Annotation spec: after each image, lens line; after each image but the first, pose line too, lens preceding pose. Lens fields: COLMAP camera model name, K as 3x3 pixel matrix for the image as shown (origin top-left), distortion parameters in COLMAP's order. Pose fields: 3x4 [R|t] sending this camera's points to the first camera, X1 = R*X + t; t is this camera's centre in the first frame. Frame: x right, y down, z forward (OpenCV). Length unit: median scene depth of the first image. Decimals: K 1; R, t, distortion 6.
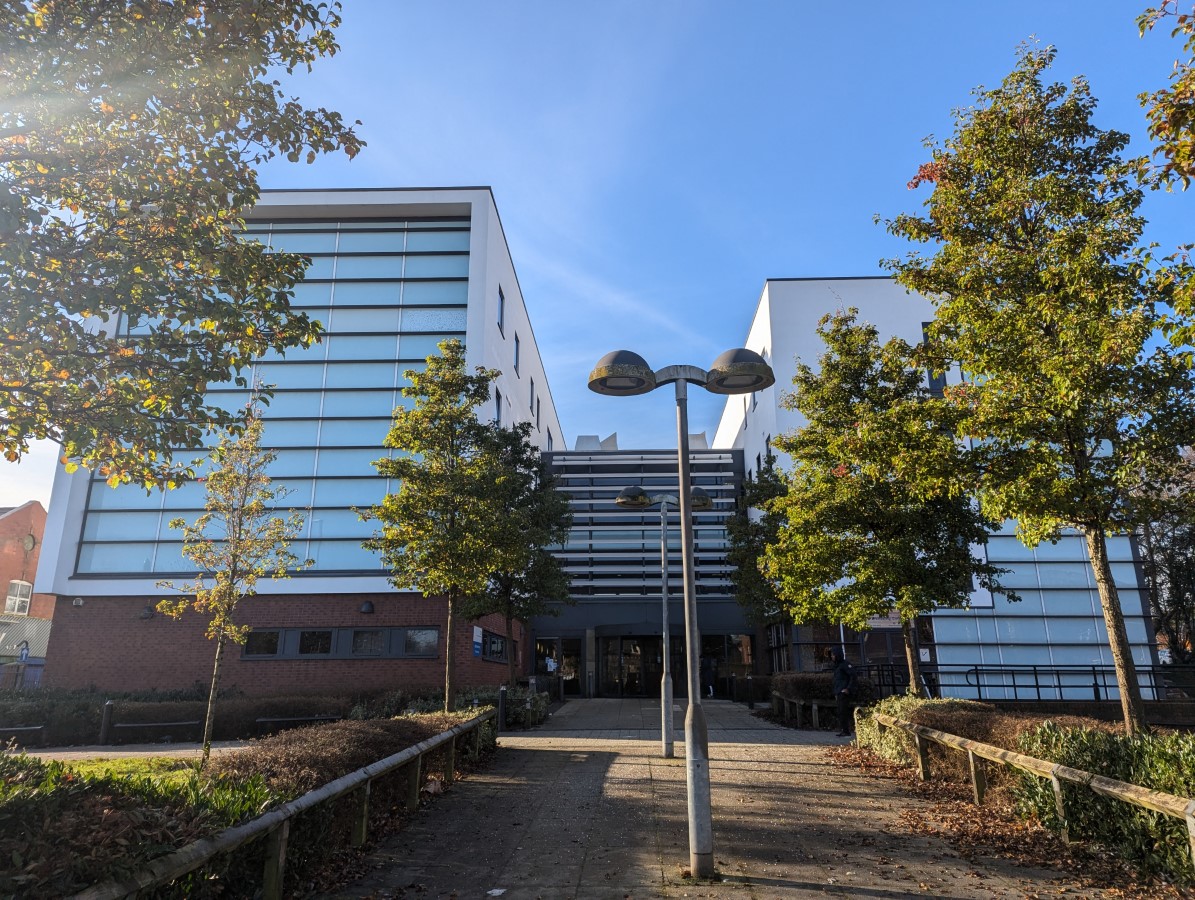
lens RADIAL K [[841.4, 0, 608.2], [0, 841.4, 444.6], [0, 0, 1]] dist [0.077595, -0.067653]
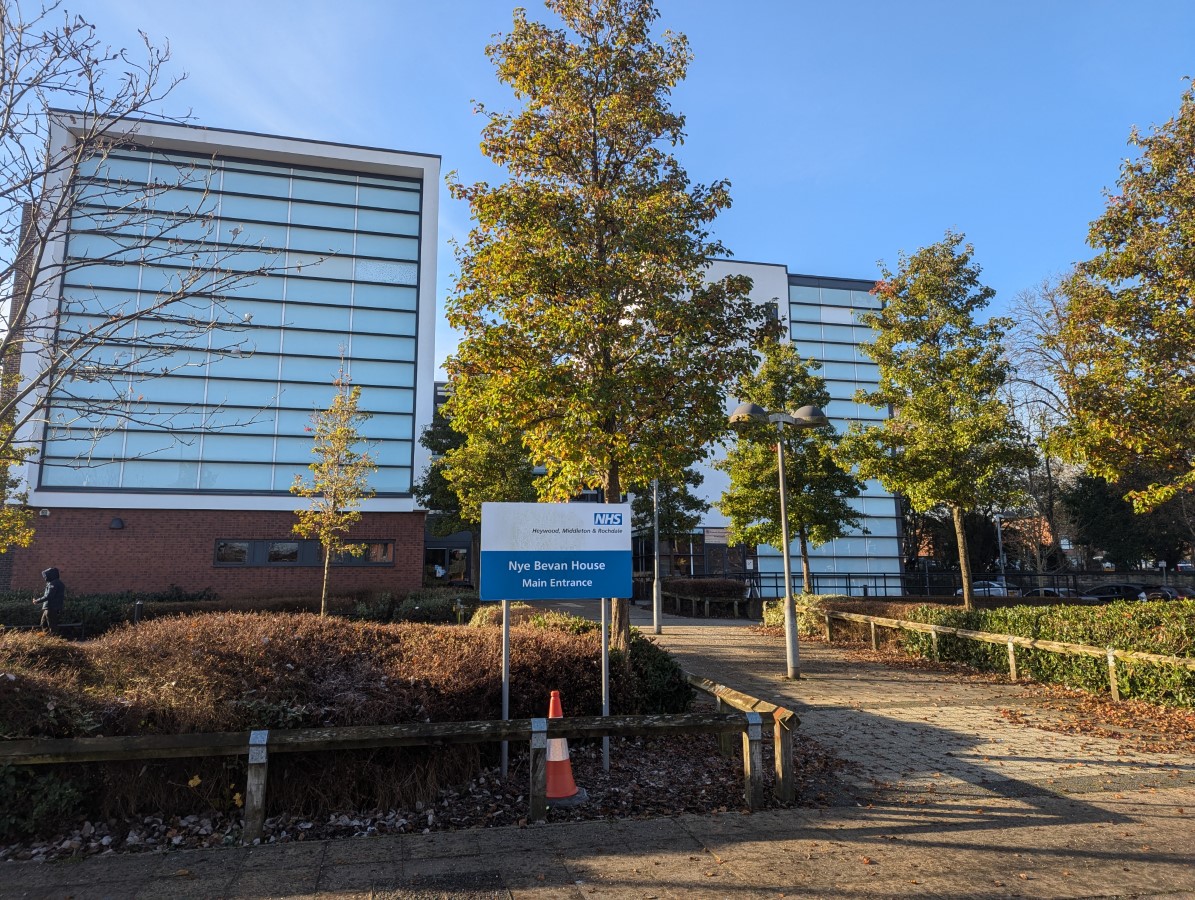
lens RADIAL K [[835.5, 0, 609.7], [0, 835.5, 457.1], [0, 0, 1]] dist [0.069699, -0.062640]
pose [[0.962132, 0.040040, 0.269627, -0.602227], [-0.072321, 0.991200, 0.110873, -0.141019], [-0.262814, -0.126174, 0.956561, -0.500920]]
